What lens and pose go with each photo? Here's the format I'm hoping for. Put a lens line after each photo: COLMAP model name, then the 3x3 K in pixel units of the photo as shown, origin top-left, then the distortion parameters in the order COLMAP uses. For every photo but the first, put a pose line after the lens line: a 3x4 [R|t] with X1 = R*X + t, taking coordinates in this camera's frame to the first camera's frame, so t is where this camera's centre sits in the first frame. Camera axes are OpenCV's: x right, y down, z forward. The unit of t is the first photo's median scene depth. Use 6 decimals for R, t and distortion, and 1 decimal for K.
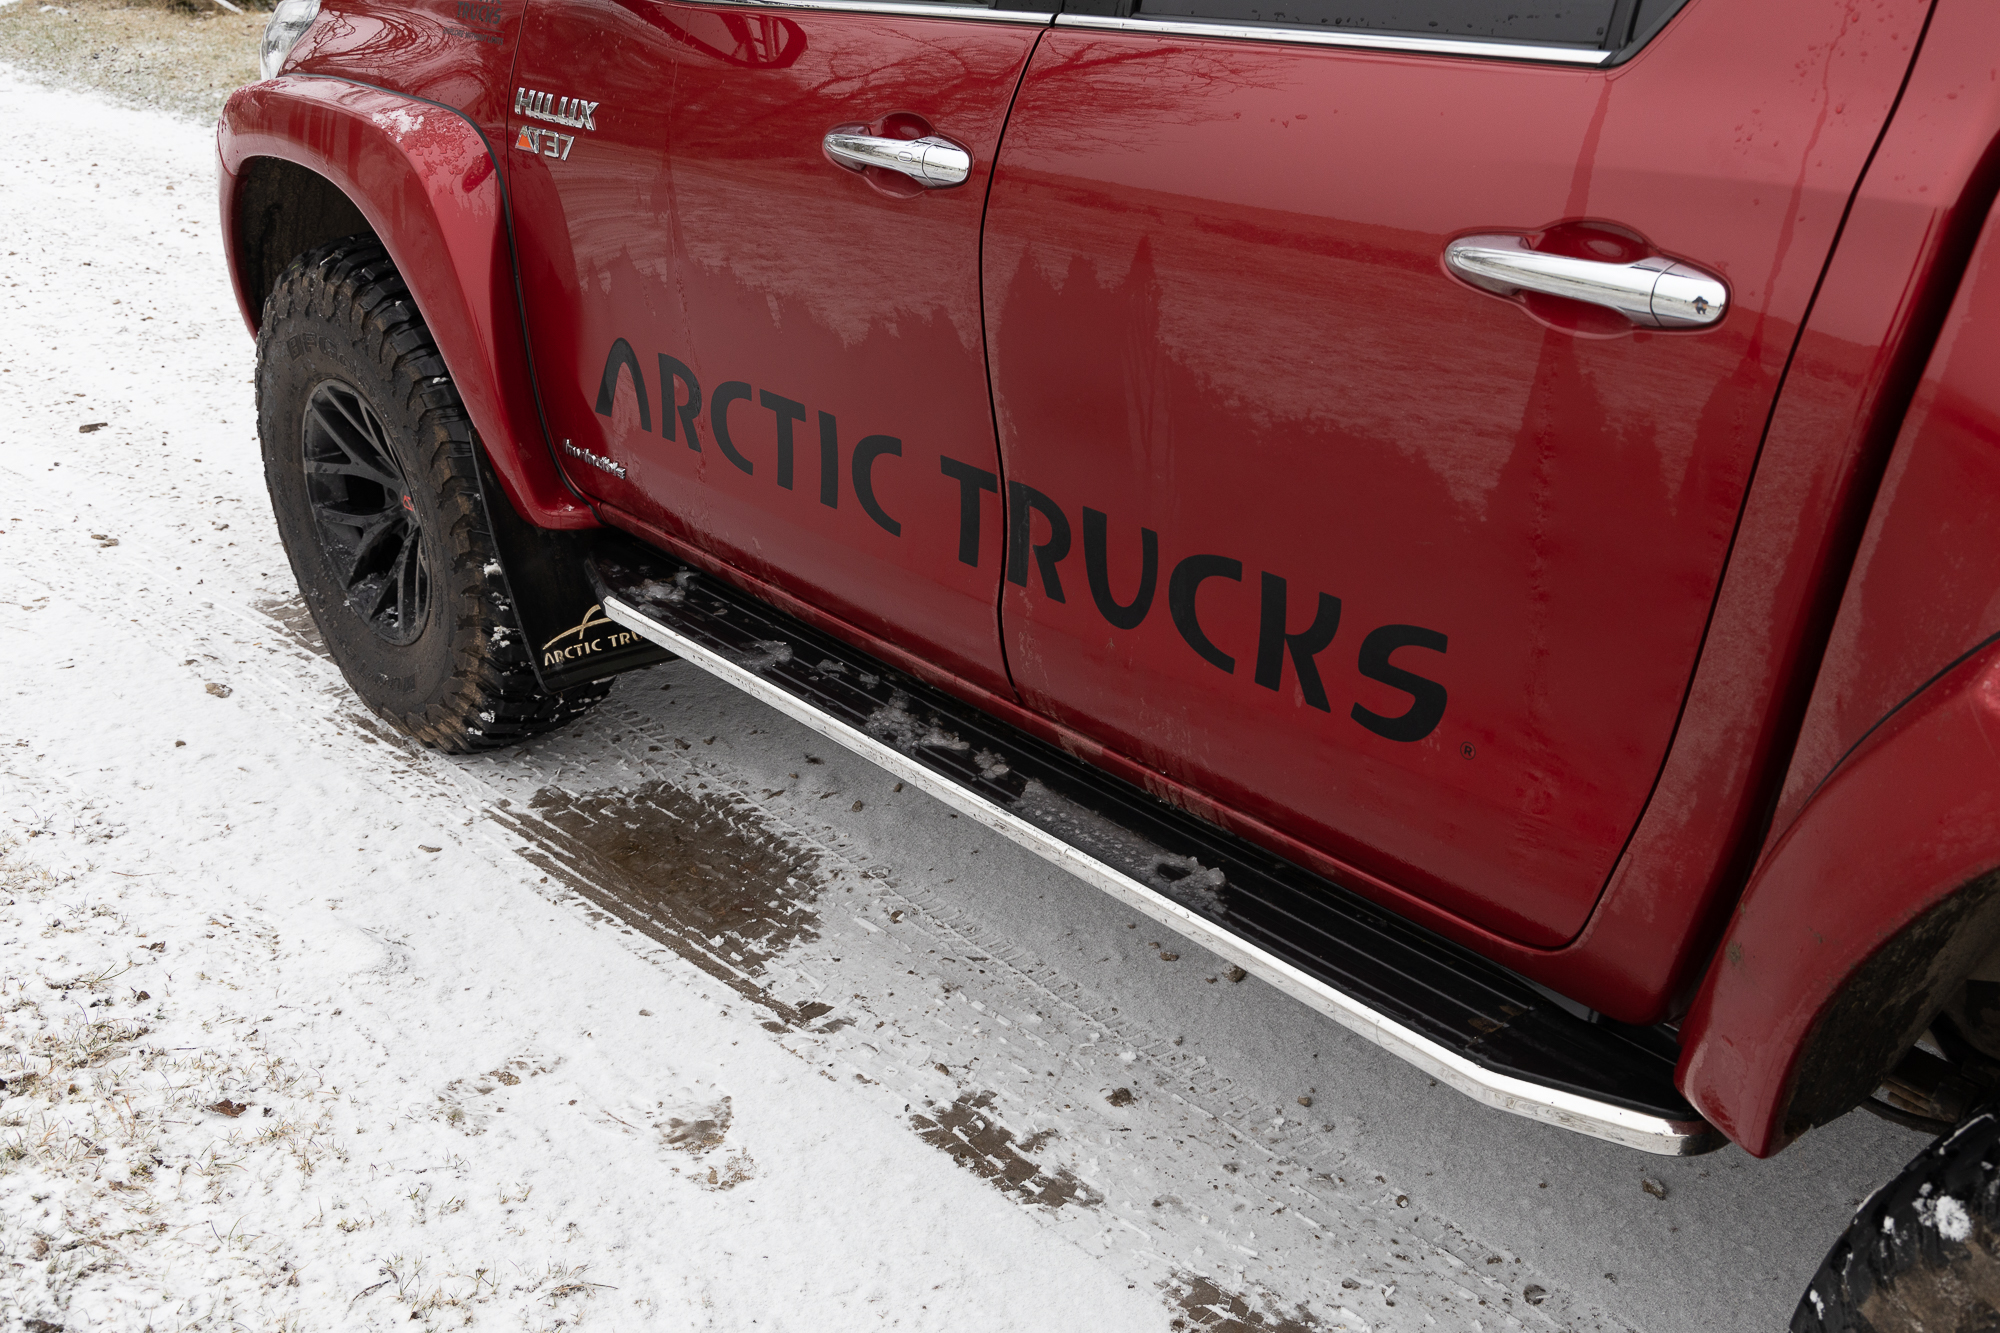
lens RADIAL K [[2043.1, 0, 1000.0], [0, 2043.1, 666.5], [0, 0, 1]] dist [0.016891, -0.026820]
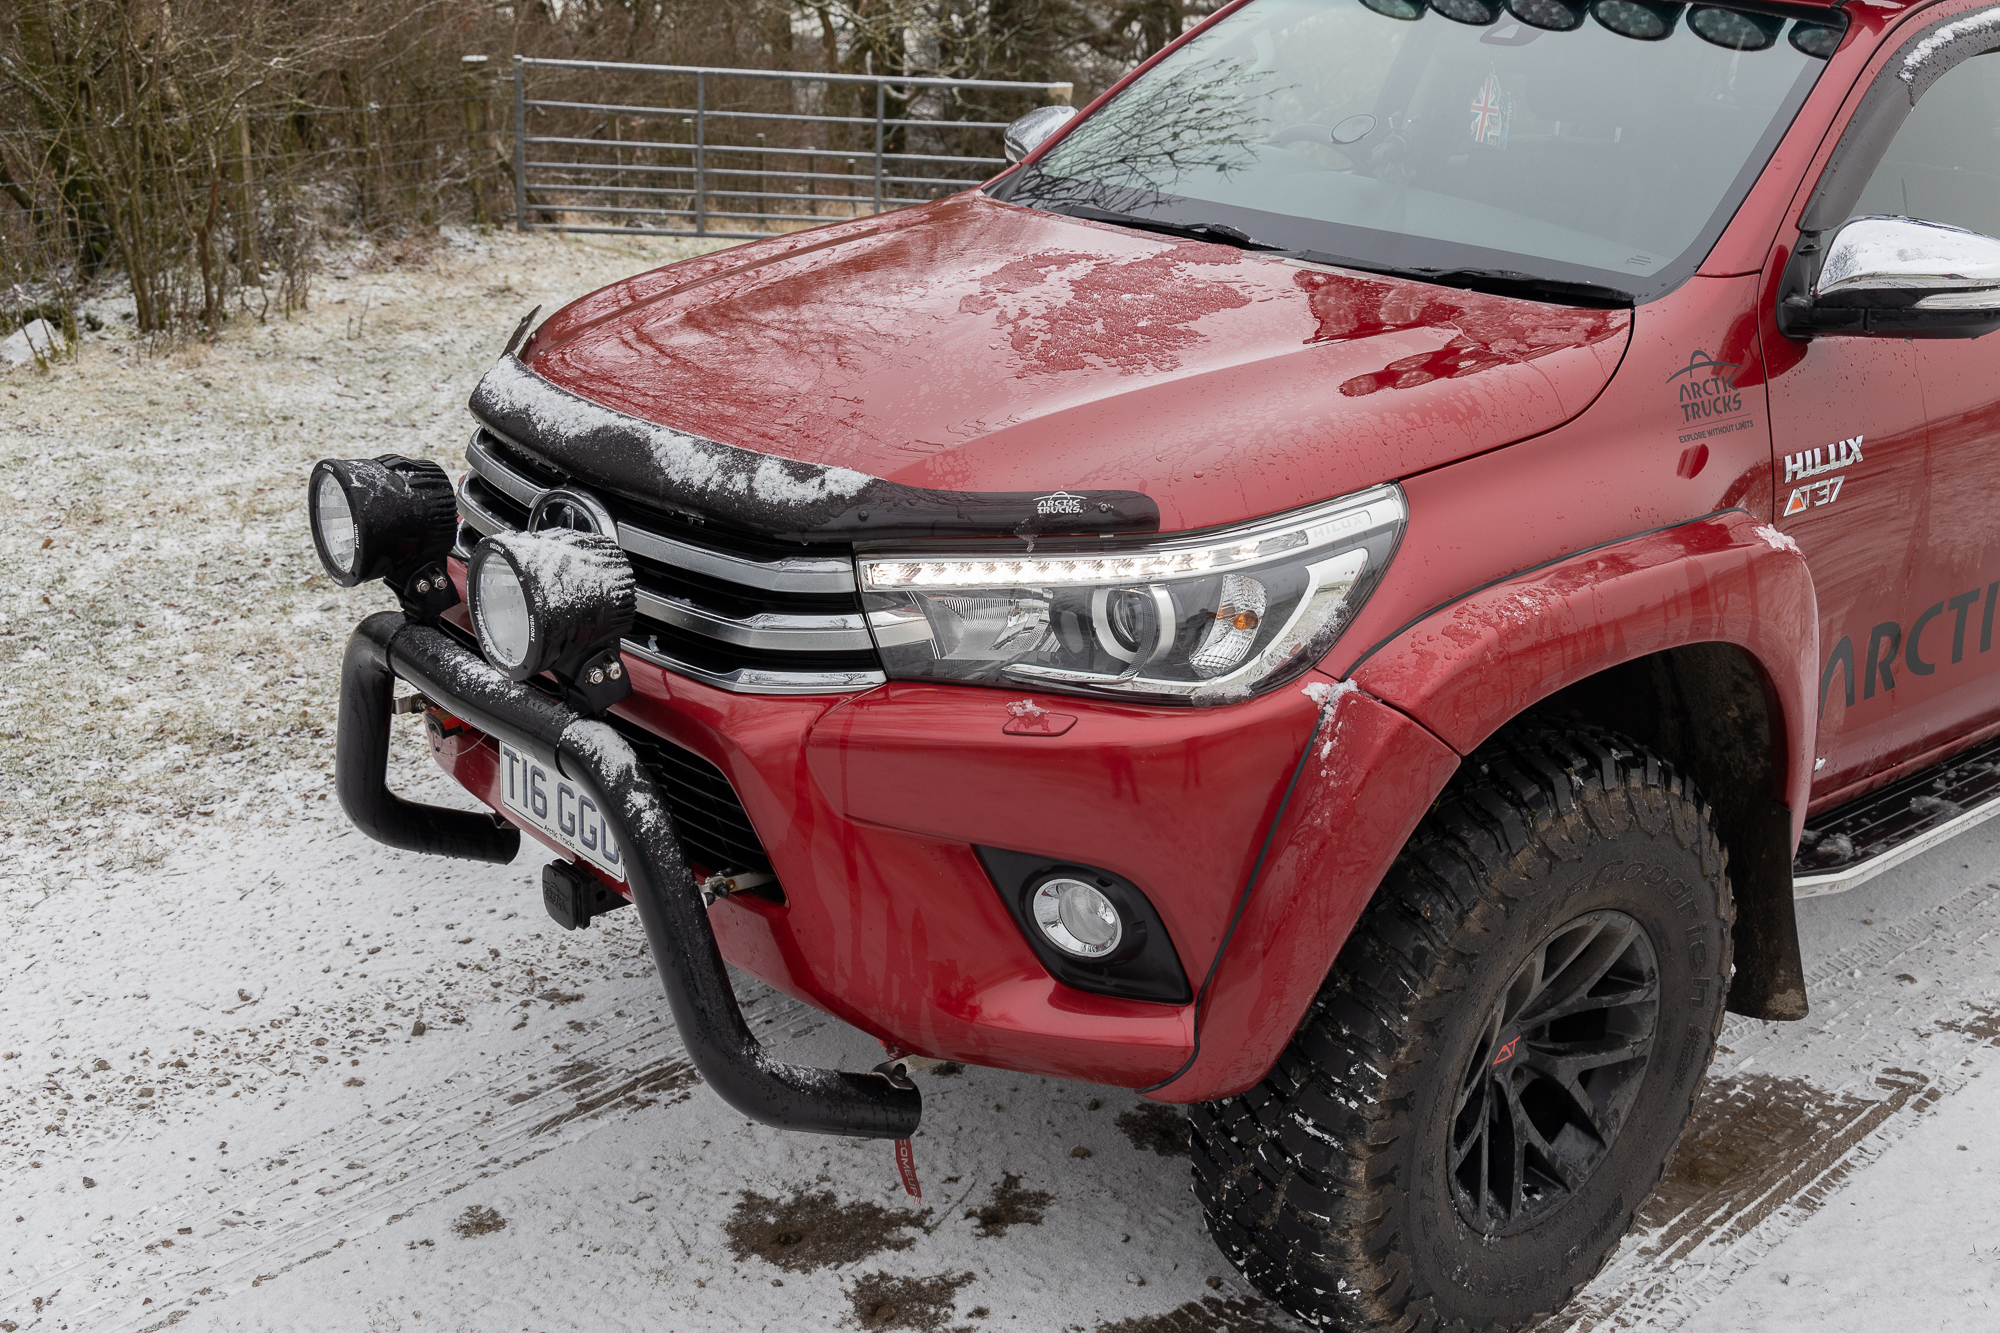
lens RADIAL K [[2214.8, 0, 1000.0], [0, 2214.8, 666.5], [0, 0, 1]] dist [0.011767, 0.001573]
pose [[-0.004169, -0.319435, 0.947599, -1.297930], [0.382823, 0.874909, 0.296616, -0.664073], [-0.923812, 0.363999, 0.118639, 1.267680]]
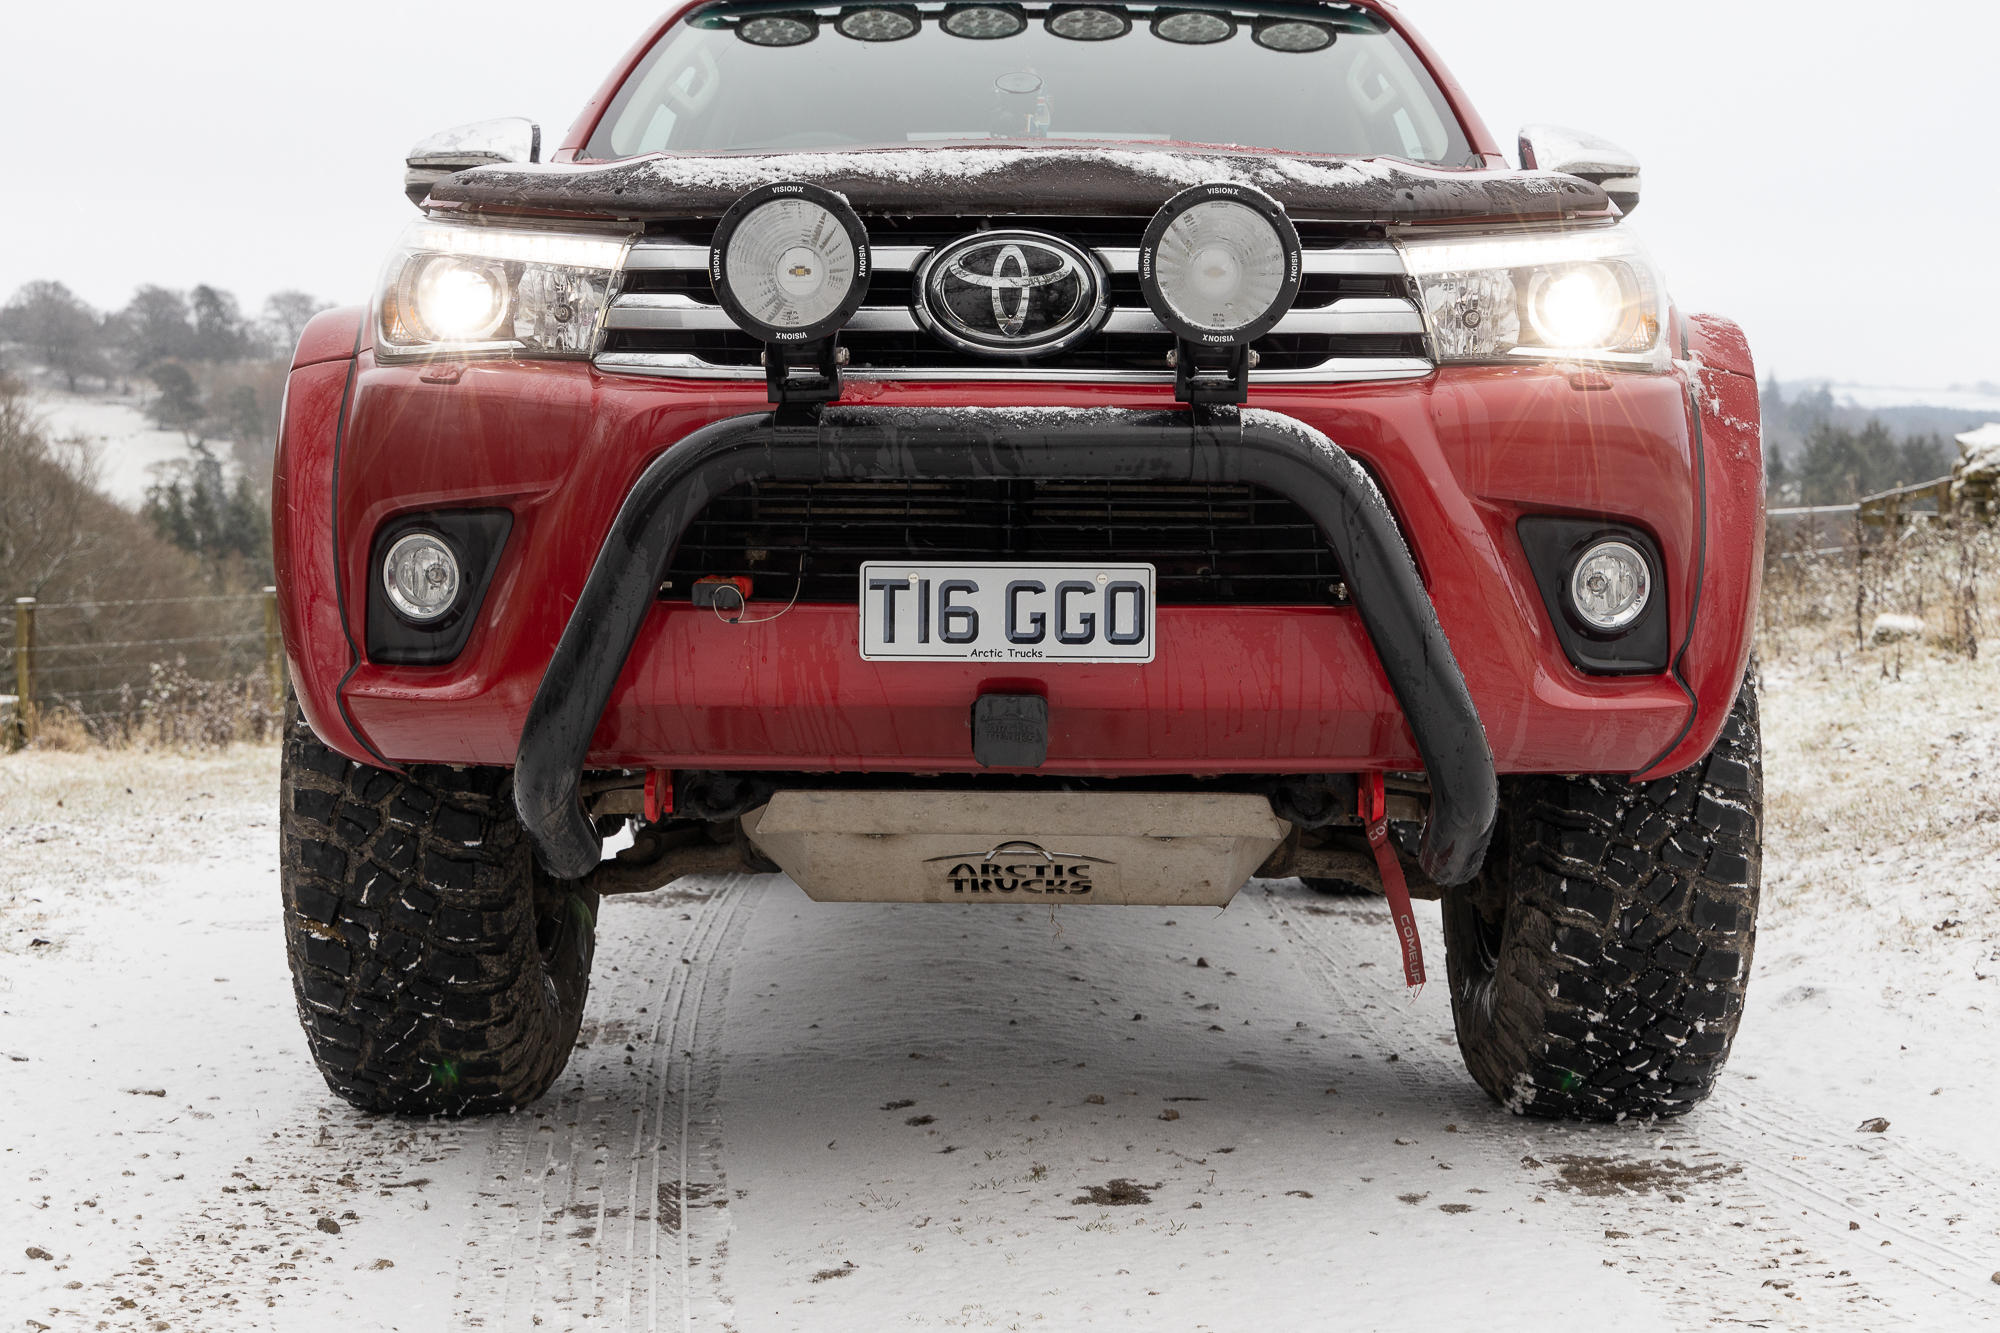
lens RADIAL K [[2904.7, 0, 1011.0], [0, 2904.7, 671.1], [0, 0, 1]] dist [0.008446, 0.004798]
pose [[-0.754959, -0.024382, 0.655318, -1.075934], [0.270126, 0.899027, 0.344648, -0.747471], [-0.597552, 0.437214, -0.672142, 2.378097]]
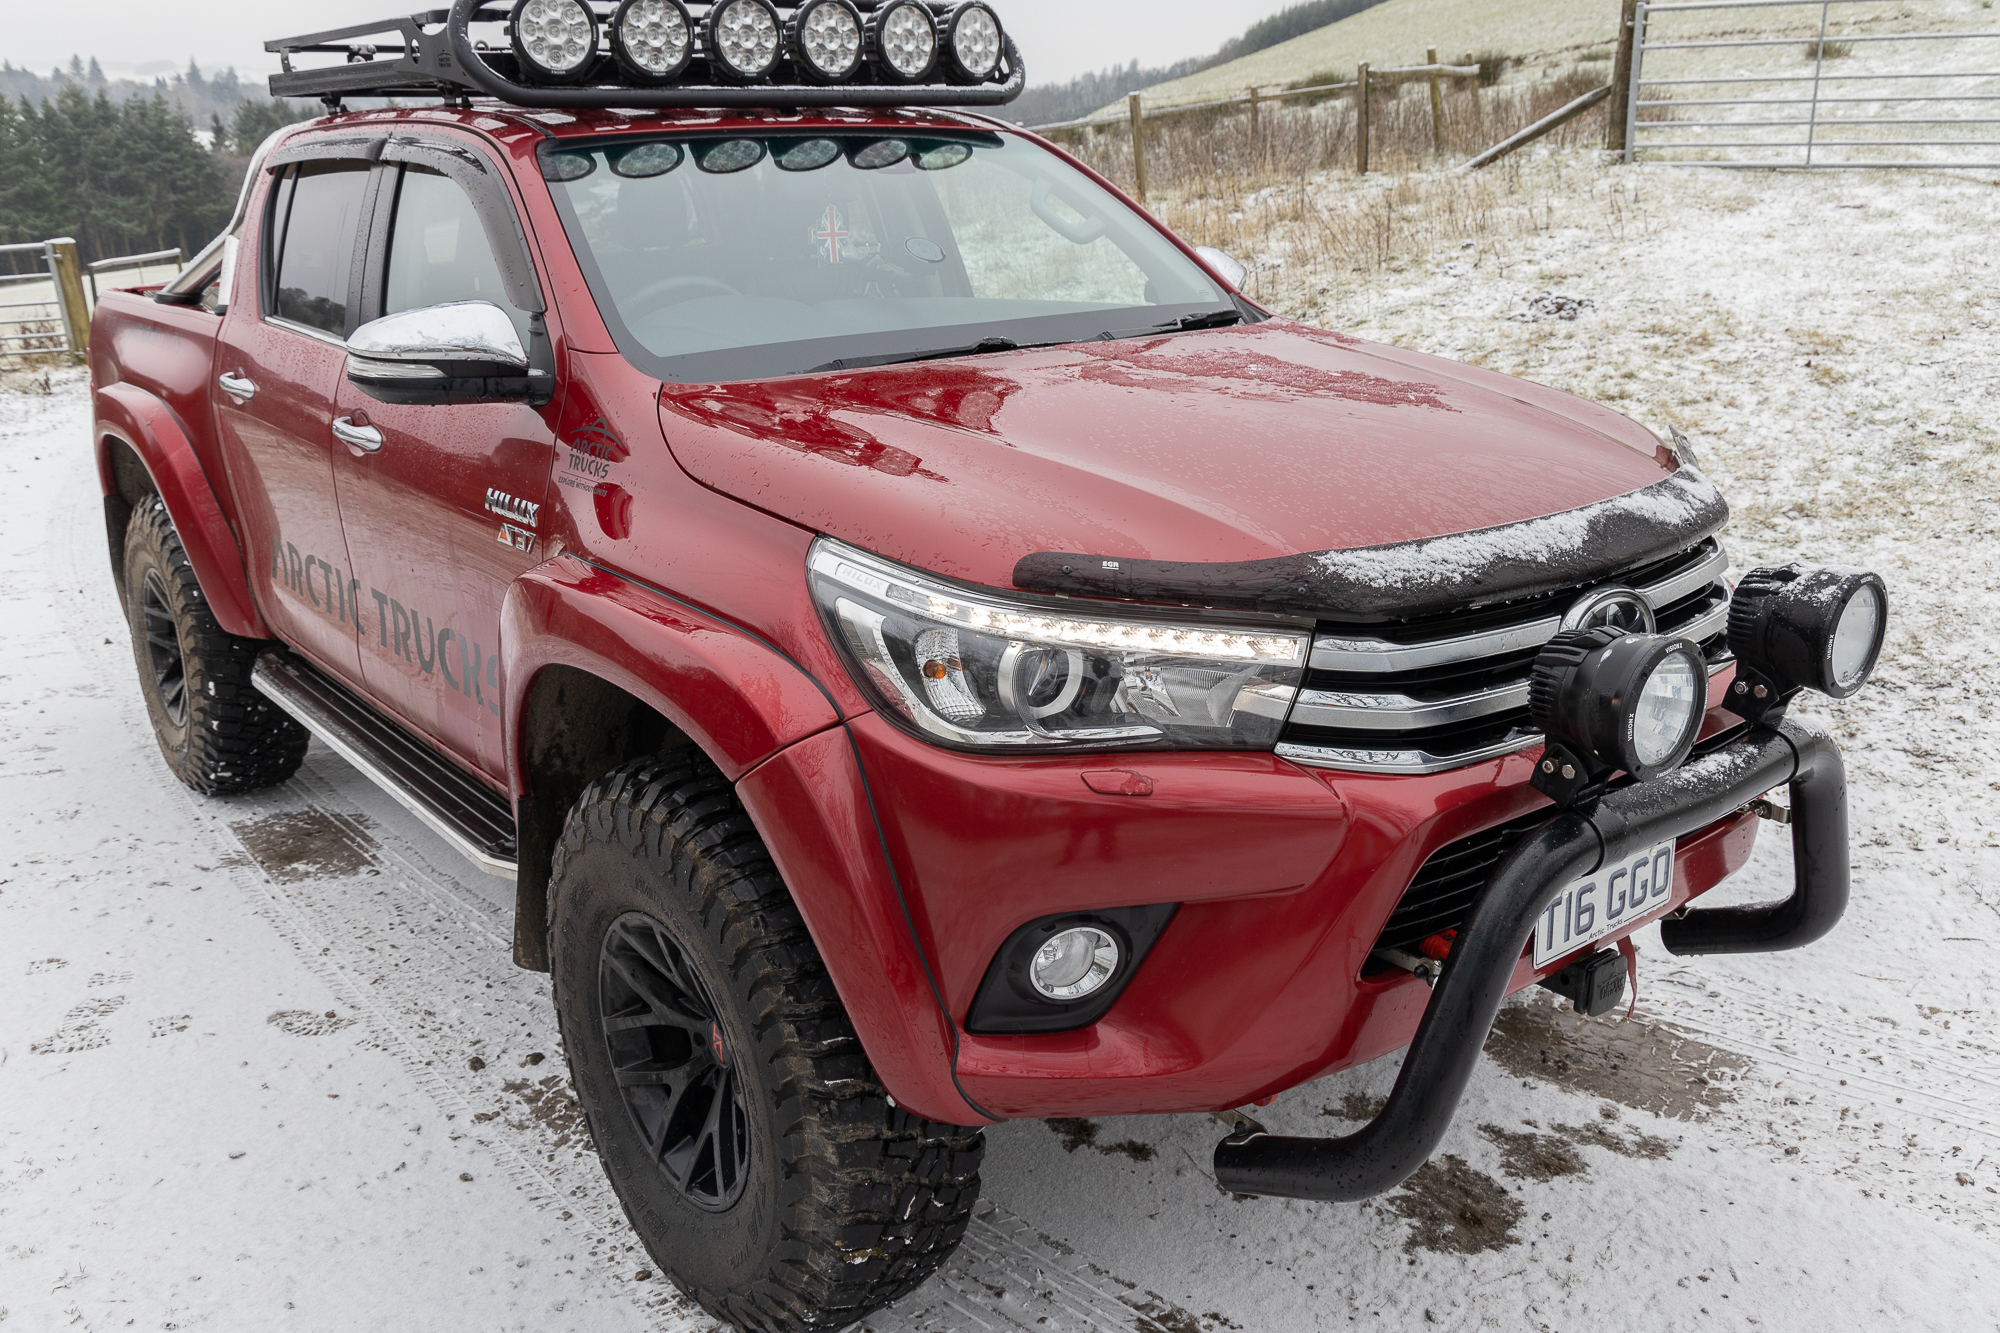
lens RADIAL K [[1700.6, 0, 992.7], [0, 1700.6, 650.9], [0, 0, 1]] dist [-0.009441, 0.010792]
pose [[-0.998929, 0.024760, 0.039091, -0.070960], [0.044275, 0.756983, 0.651933, -1.011375], [-0.013449, 0.652965, -0.757268, 2.149920]]
